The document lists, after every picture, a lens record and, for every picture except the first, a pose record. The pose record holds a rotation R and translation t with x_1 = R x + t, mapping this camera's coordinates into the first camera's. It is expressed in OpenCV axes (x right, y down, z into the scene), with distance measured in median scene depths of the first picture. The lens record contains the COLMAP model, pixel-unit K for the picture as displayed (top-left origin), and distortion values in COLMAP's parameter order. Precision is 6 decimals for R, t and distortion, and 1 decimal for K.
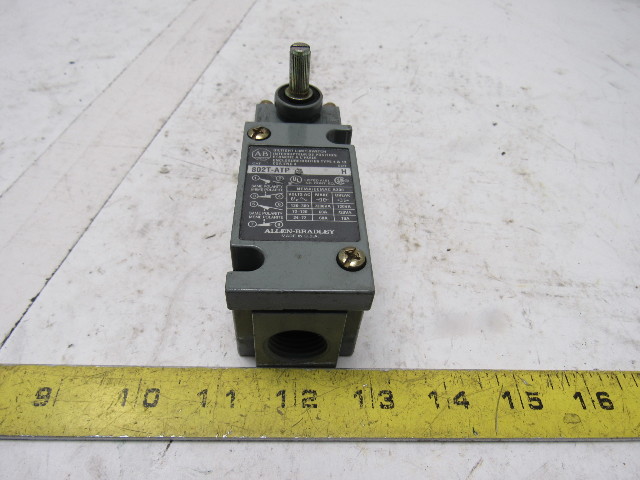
lens RADIAL K [[458.9, 0, 320.0], [0, 458.9, 240.0], [0, 0, 1]] dist [0.000212, -0.000169]
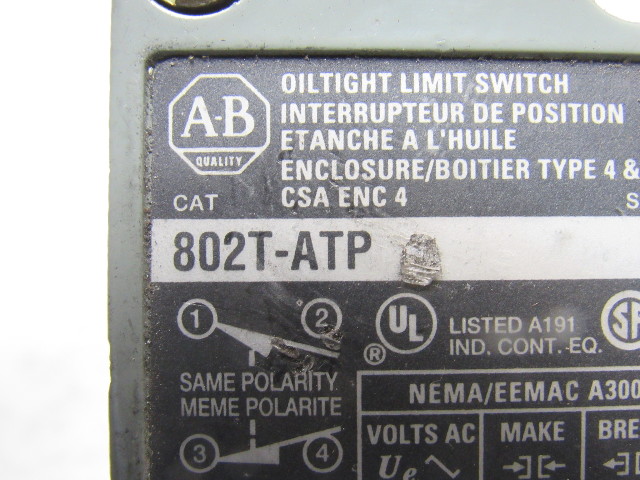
lens RADIAL K [[828.6, 0, 320.0], [0, 828.6, 240.0], [0, 0, 1]] dist [-0.091907, -0.002636]
pose [[0.998090, 0.036299, -0.049994, -0.071285], [0.006037, 0.748026, 0.663642, -0.384669], [0.061487, -0.662676, 0.746378, 0.753938]]
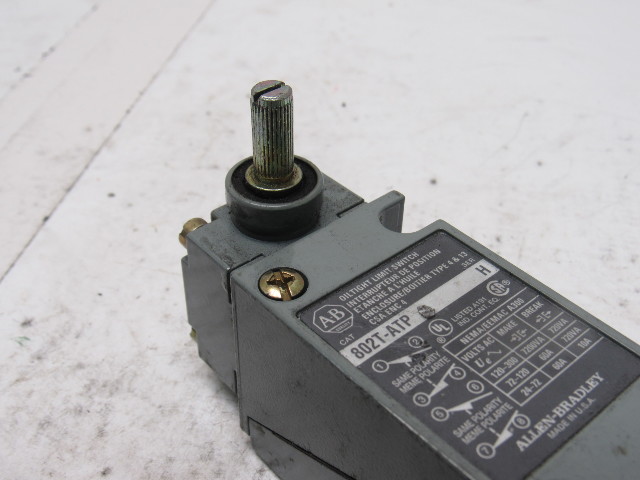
lens RADIAL K [[828.6, 0, 320.0], [0, 828.6, 240.0], [0, 0, 1]] dist [-0.091907, -0.002636]
pose [[0.776822, -0.432547, 0.457659, -0.507836], [0.489218, 0.872140, -0.006106, -0.267490], [-0.396502, 0.228638, 0.889107, 0.246638]]
